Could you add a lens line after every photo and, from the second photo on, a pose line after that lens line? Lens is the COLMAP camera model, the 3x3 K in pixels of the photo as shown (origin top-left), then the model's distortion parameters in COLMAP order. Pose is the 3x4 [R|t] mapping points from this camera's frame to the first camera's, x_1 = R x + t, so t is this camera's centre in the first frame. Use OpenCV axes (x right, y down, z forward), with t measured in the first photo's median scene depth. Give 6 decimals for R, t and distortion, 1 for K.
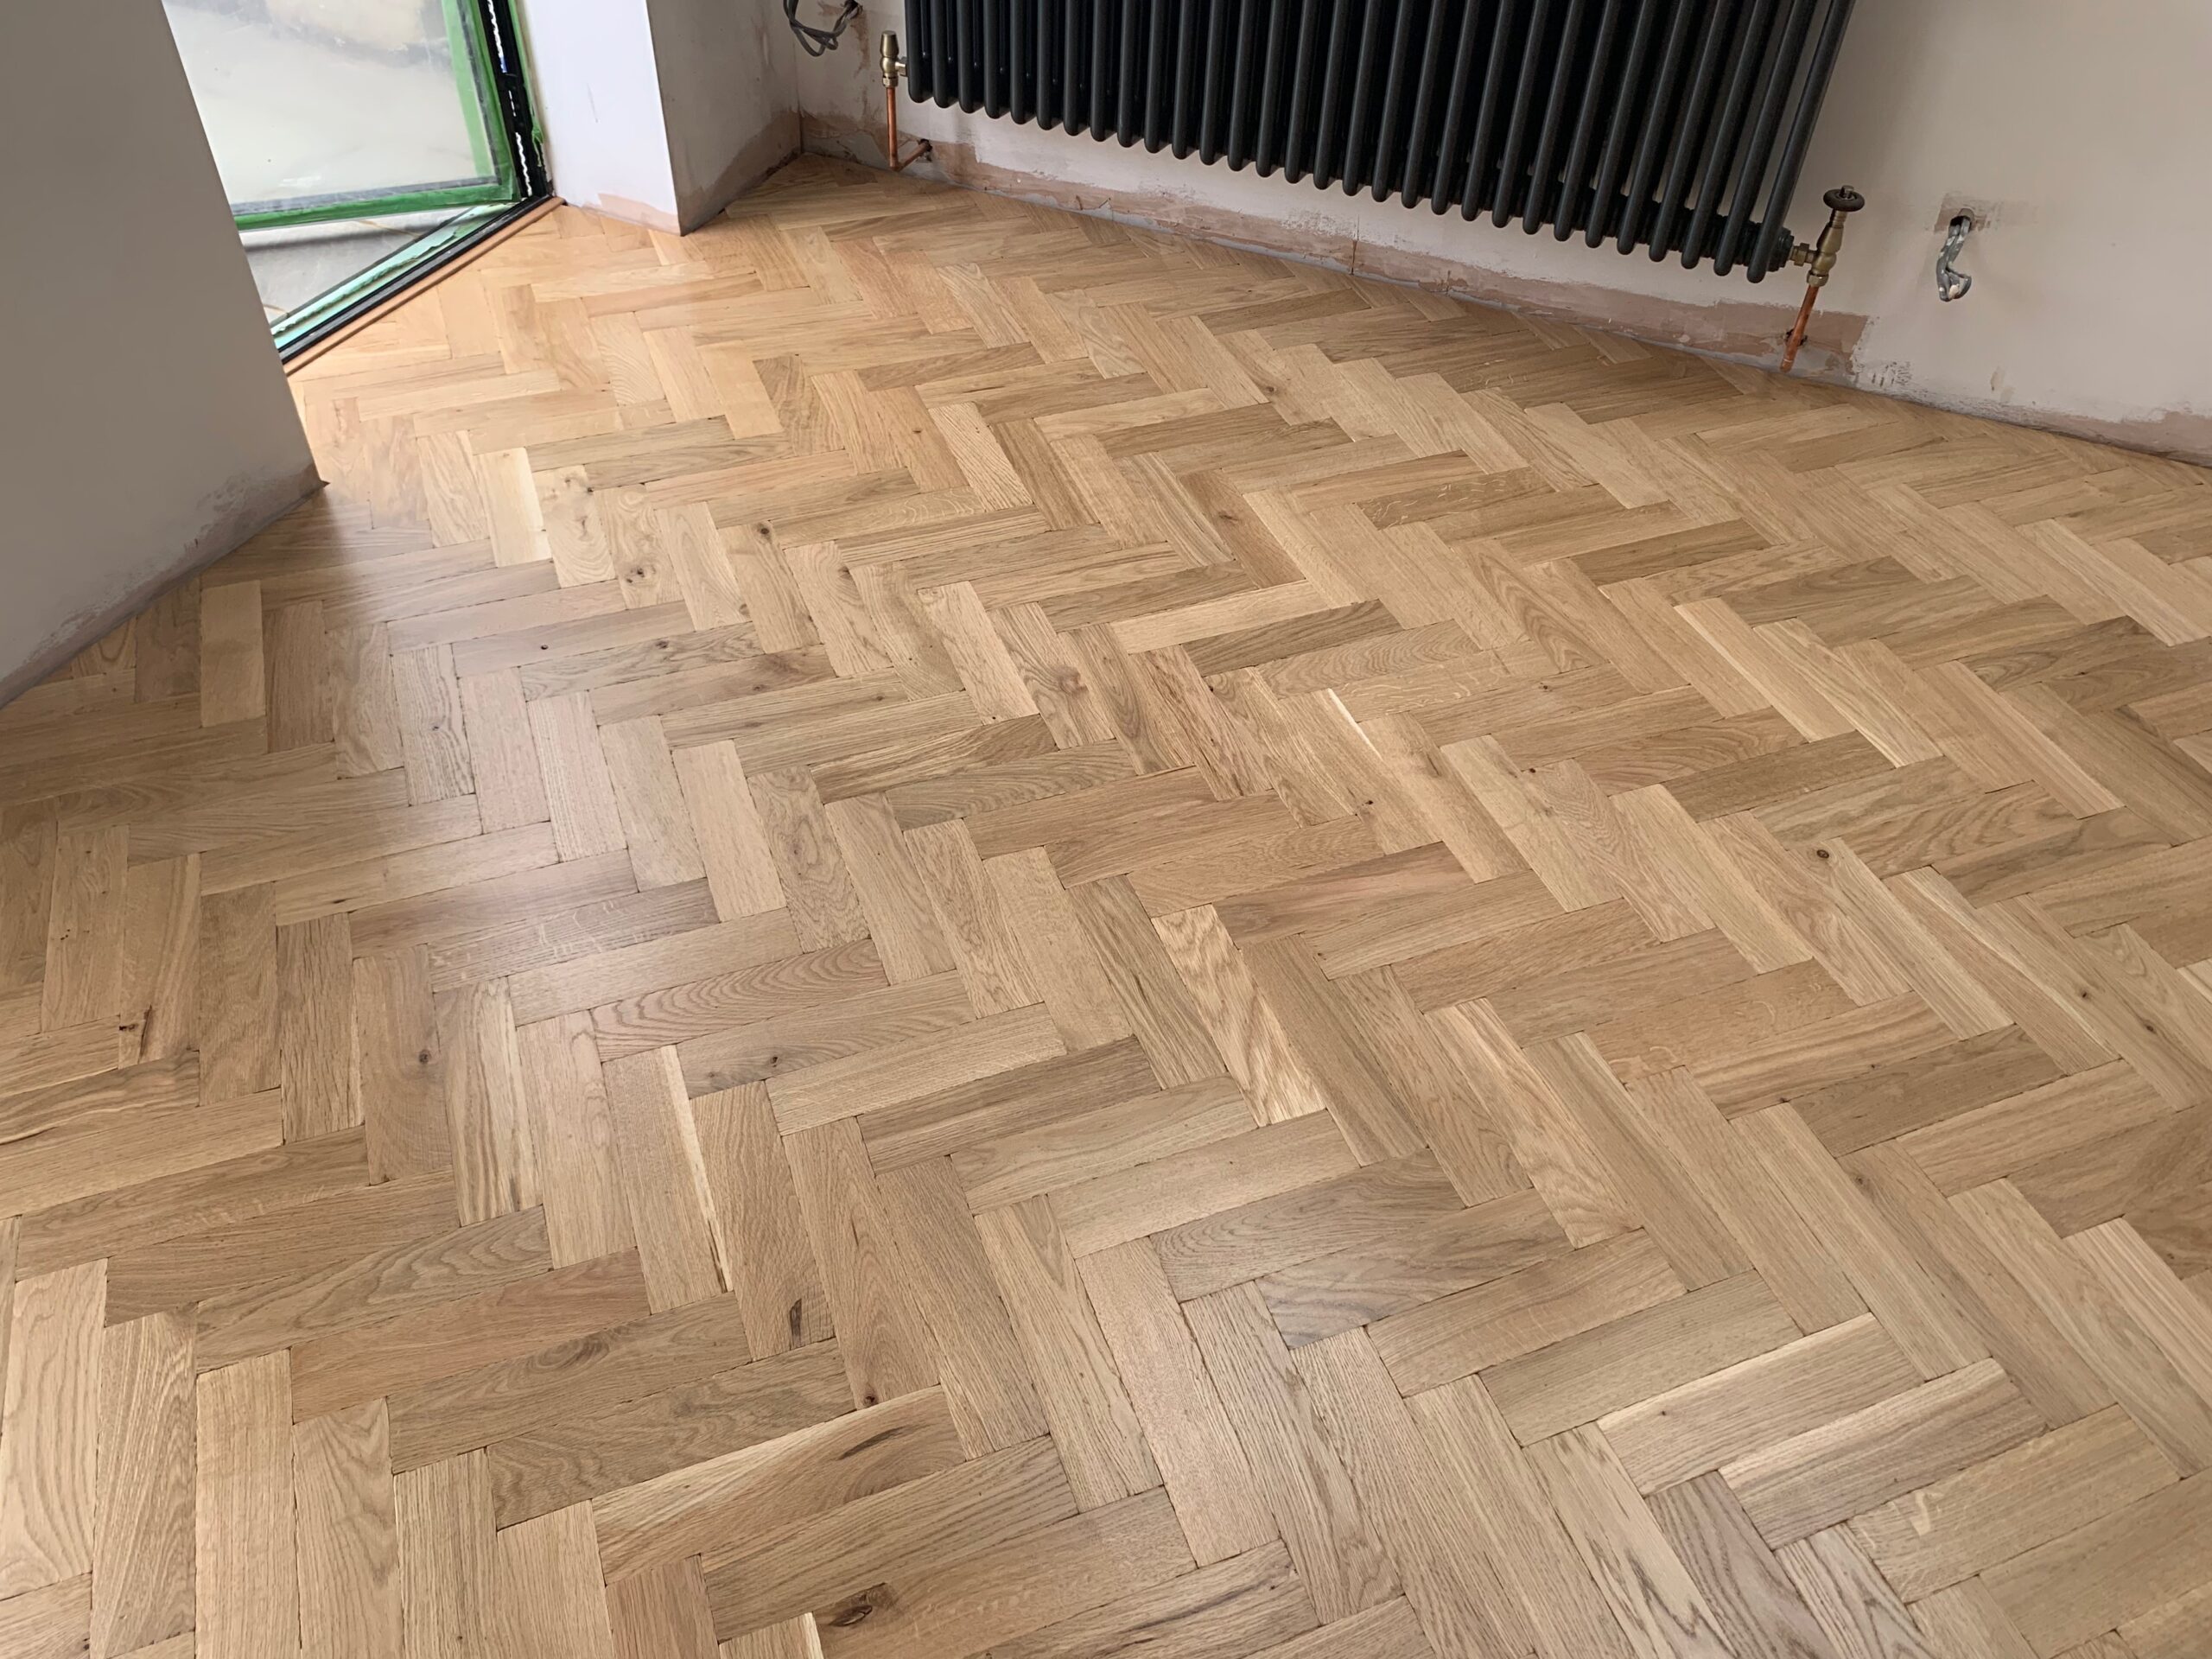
lens RADIAL K [[1705.2, 0, 1106.0], [0, 1705.2, 829.5], [0, 0, 1]] dist [0.027848, -0.037455]
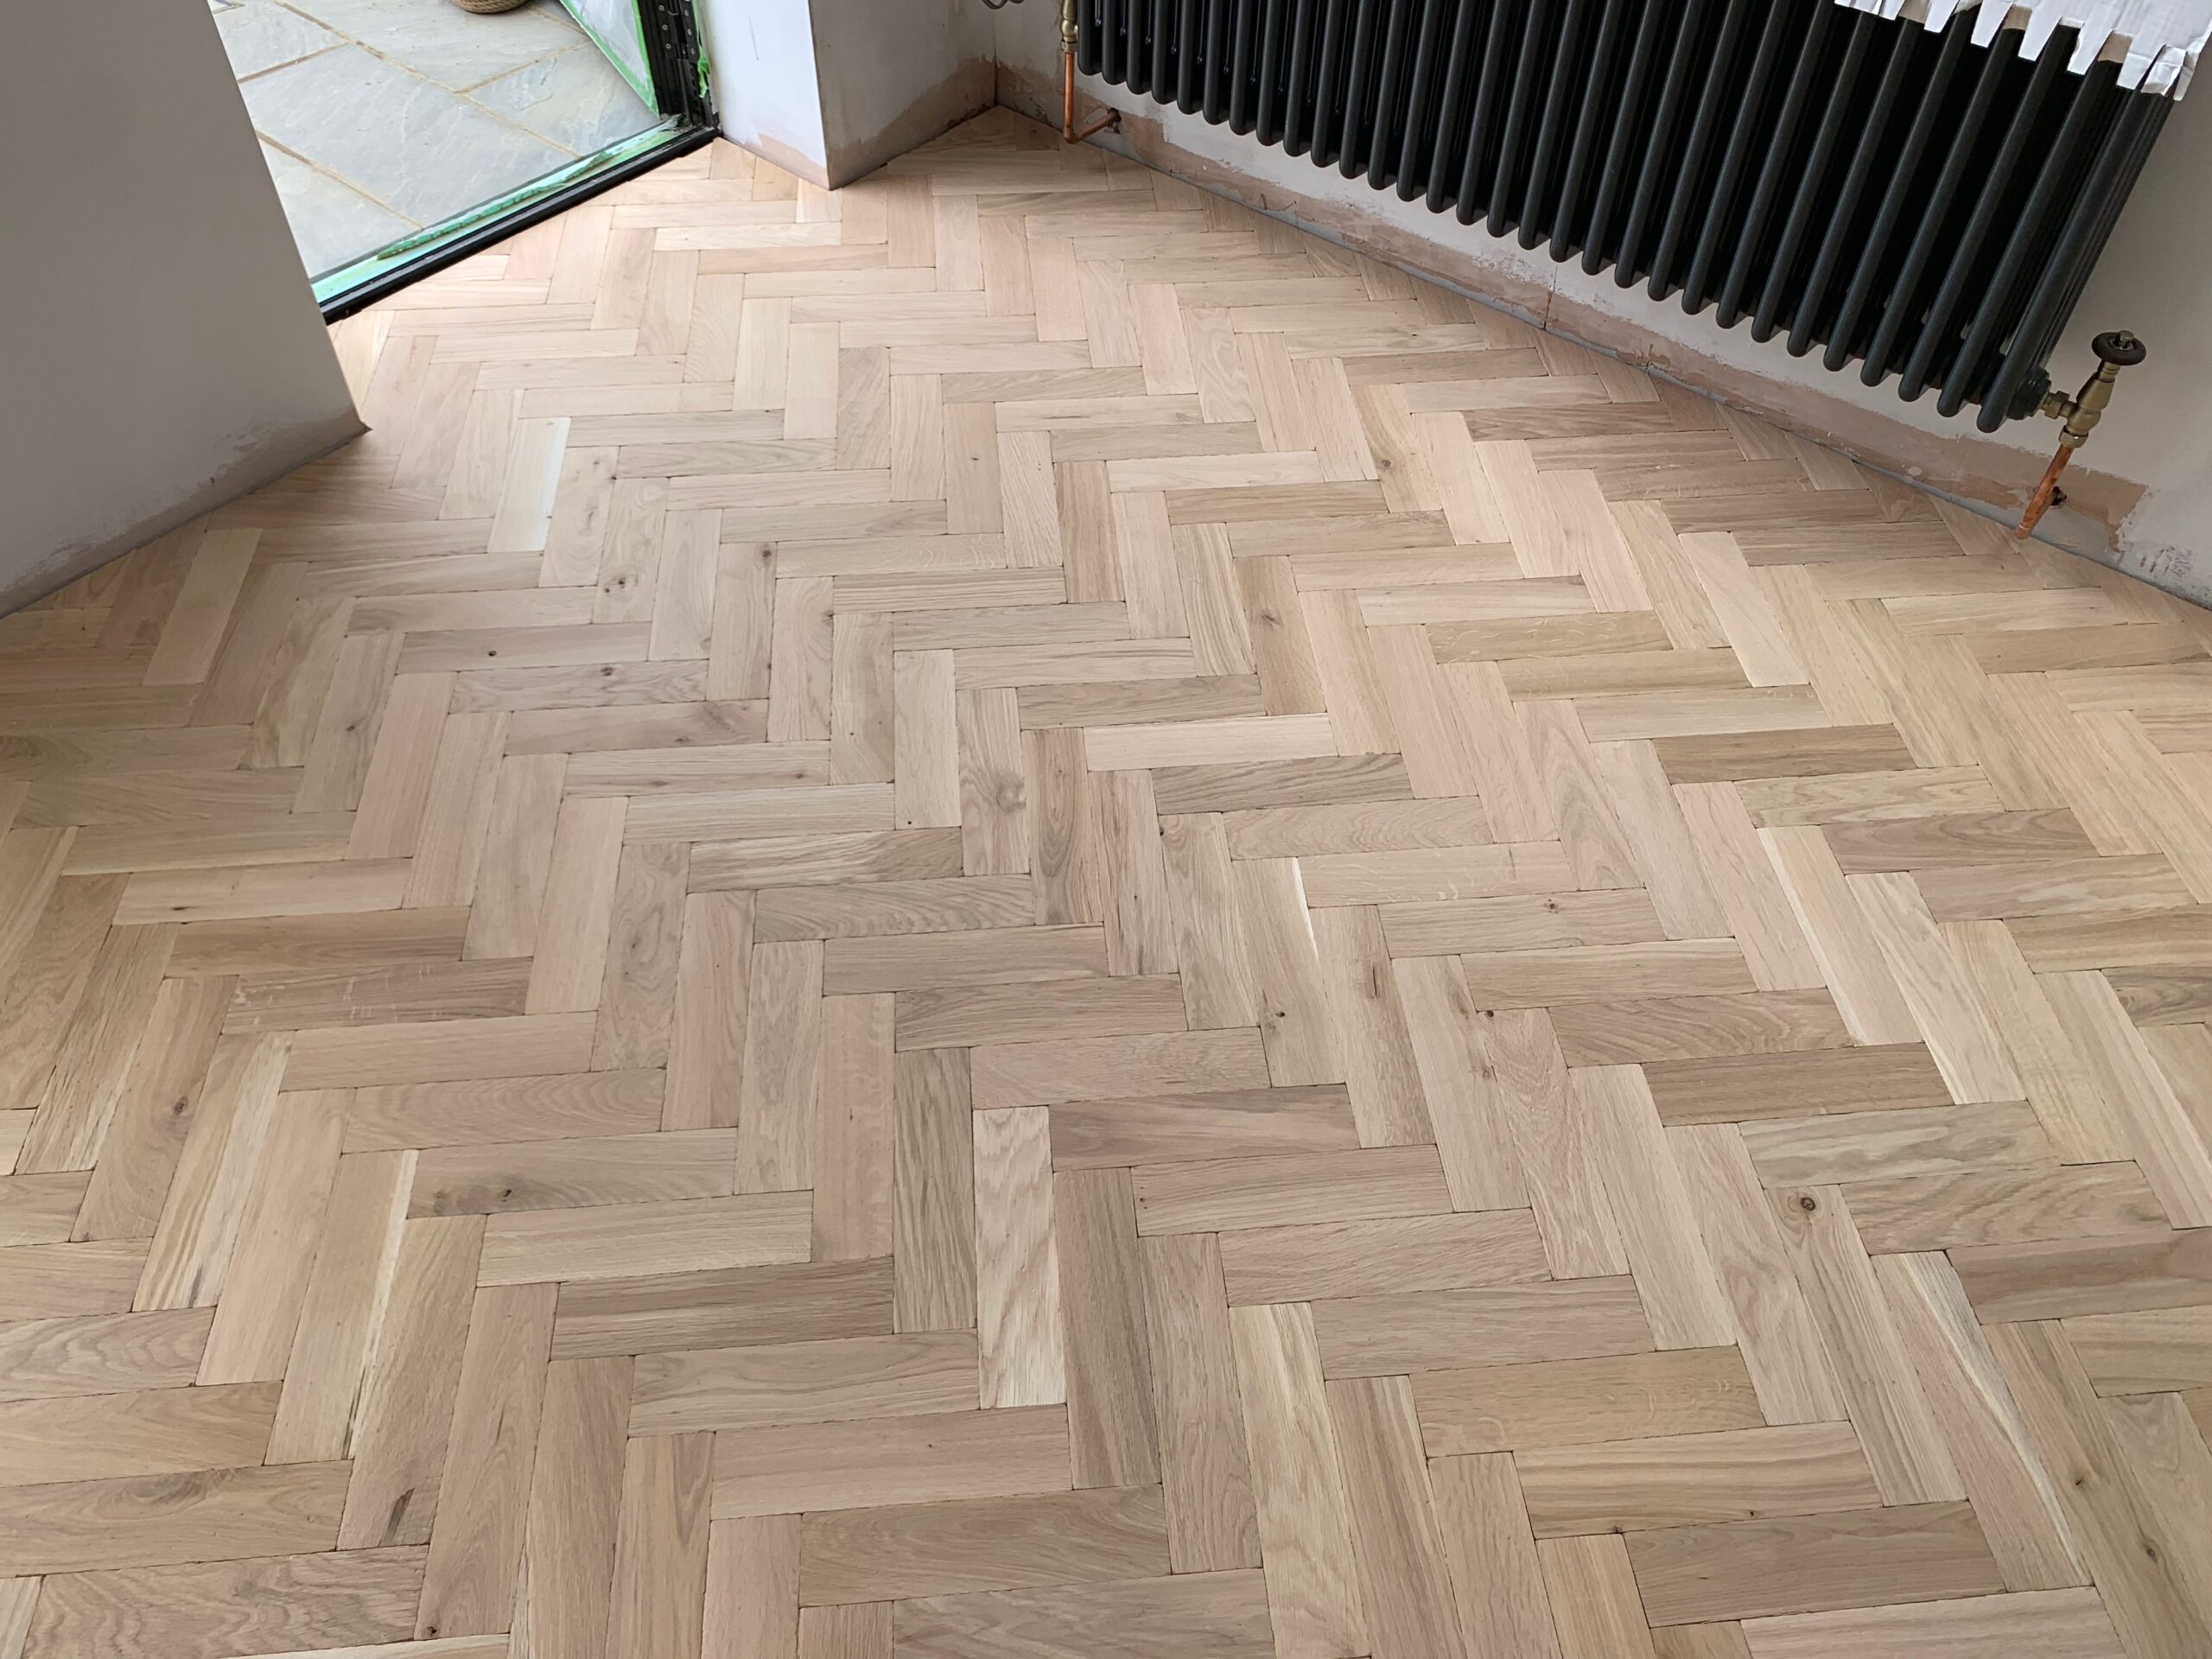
lens RADIAL K [[1705.2, 0, 1106.0], [0, 1705.2, 829.5], [0, 0, 1]] dist [0.027848, -0.037455]
pose [[0.961538, 0.192951, -0.195487, 0.190369], [-0.179317, 0.980081, 0.085366, -0.142615], [0.208065, -0.047028, 0.976984, 0.128504]]
